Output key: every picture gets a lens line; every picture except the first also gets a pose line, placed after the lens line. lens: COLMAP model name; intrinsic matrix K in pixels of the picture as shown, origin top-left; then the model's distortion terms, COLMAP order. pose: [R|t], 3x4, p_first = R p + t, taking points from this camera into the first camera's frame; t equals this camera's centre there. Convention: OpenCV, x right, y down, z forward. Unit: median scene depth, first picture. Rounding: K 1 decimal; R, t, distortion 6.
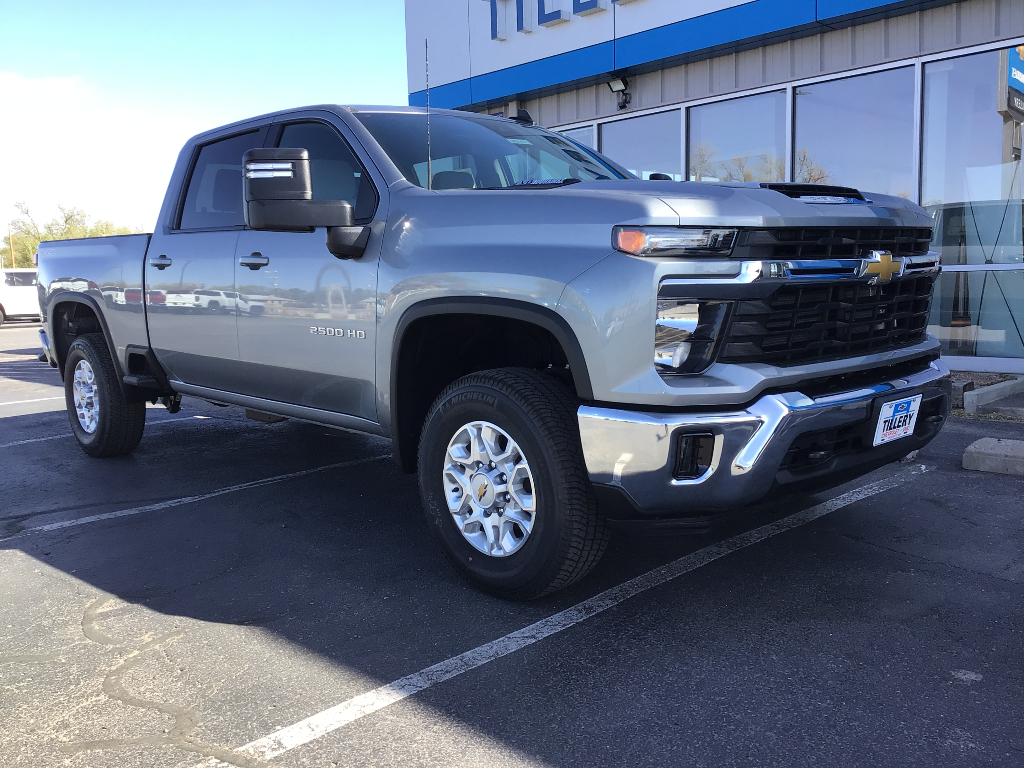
lens RADIAL K [[909.3, 0, 510.8], [0, 909.3, 382.1], [0, 0, 1]] dist [-0.006667, 0.000879]
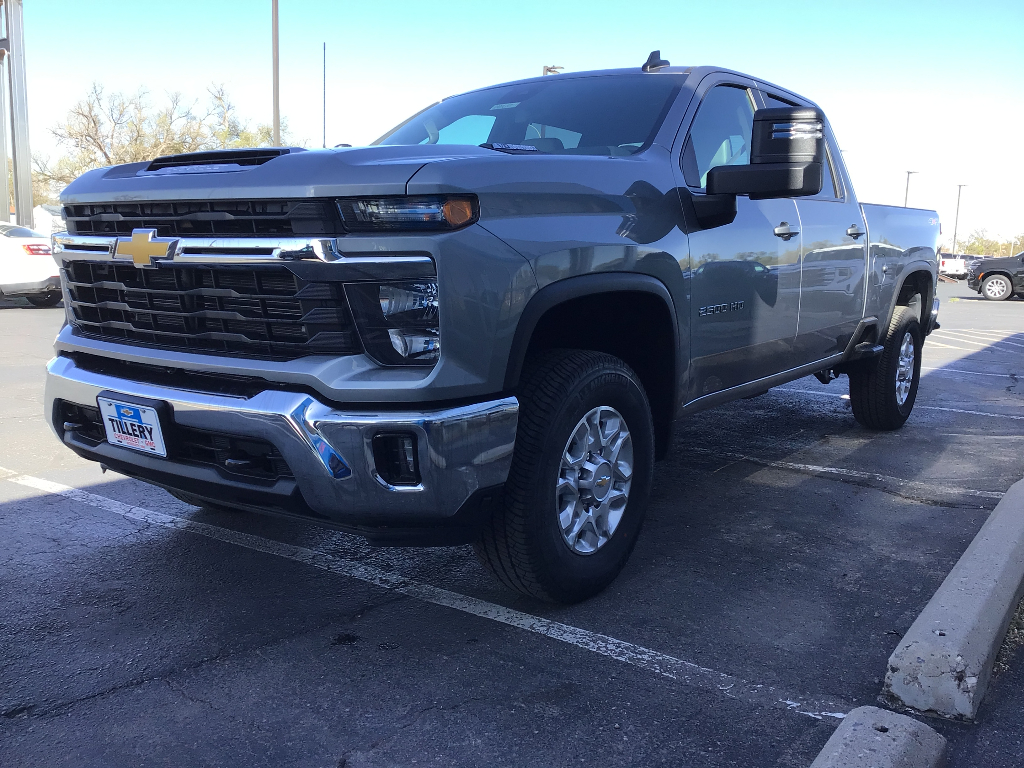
lens RADIAL K [[909.3, 0, 509.9], [0, 909.3, 383.6], [0, 0, 1]] dist [-0.006667, 0.000879]
pose [[0.187886, 0.177254, -0.966064, 1.396460], [-0.138918, 0.978489, 0.152516, -0.191292], [0.972317, 0.105548, 0.208468, 1.245630]]
